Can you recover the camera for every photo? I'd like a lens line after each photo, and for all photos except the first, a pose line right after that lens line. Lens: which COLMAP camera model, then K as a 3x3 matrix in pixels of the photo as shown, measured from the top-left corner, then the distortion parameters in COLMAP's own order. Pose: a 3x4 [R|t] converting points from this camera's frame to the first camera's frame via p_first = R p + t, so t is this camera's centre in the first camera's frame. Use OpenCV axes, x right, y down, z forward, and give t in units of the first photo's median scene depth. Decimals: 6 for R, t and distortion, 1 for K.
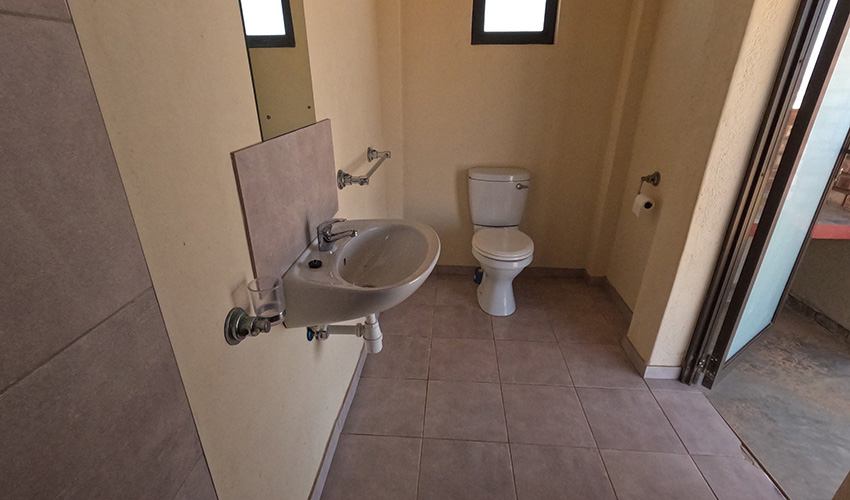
lens RADIAL K [[403.3, 0, 425.0], [0, 403.3, 250.0], [0, 0, 1]] dist [-0.000833, -0.000244]
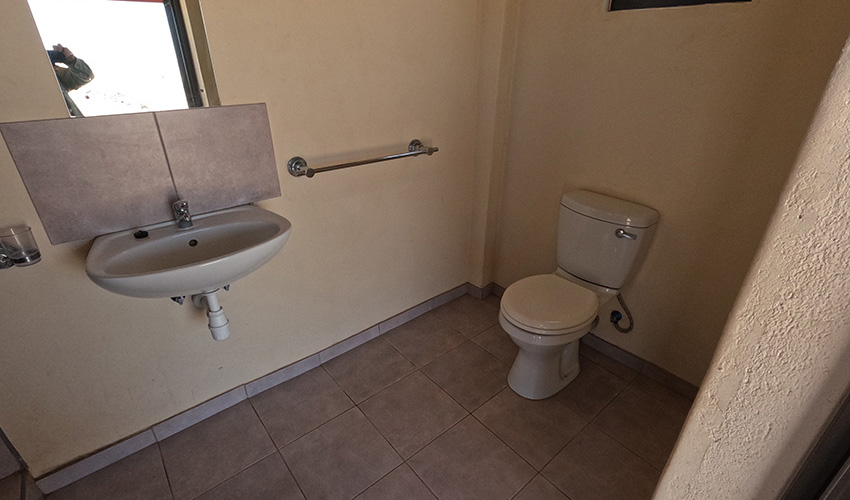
lens RADIAL K [[403.3, 0, 425.0], [0, 403.3, 250.0], [0, 0, 1]] dist [-0.000833, -0.000244]
pose [[0.693218, 0.319098, -0.646239, 0.547692], [-0.289249, 0.944446, 0.156070, -0.176112], [0.660139, 0.078733, 0.747005, 0.385755]]
